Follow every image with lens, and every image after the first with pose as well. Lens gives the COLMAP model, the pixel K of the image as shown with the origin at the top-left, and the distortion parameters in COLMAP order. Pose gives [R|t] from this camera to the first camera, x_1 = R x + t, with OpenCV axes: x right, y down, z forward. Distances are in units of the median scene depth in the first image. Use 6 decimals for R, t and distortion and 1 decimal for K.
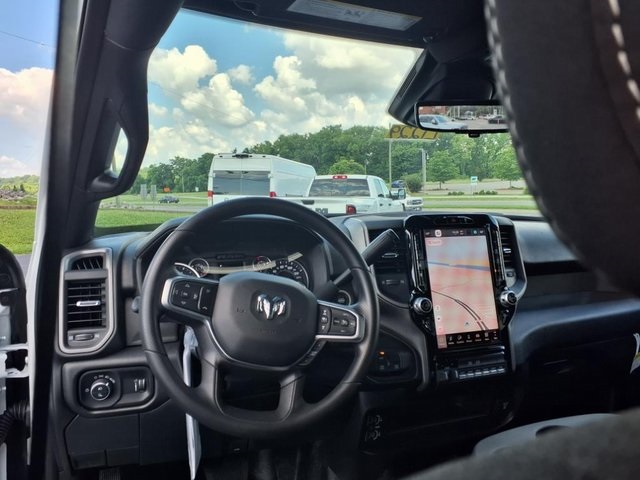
lens RADIAL K [[506.7, 0, 332.7], [0, 506.7, 243.6], [0, 0, 1]] dist [0.004987, 0.001466]
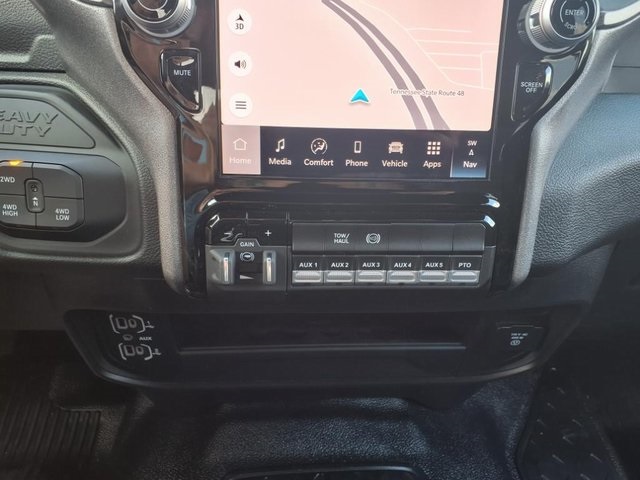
lens RADIAL K [[506.7, 0, 332.7], [0, 506.7, 243.6], [0, 0, 1]] dist [0.004987, 0.001466]
pose [[0.948609, 0.171927, -0.265674, 0.345662], [-0.054035, 0.915214, 0.399330, 0.125624], [0.311804, -0.364452, 0.877470, 0.752650]]
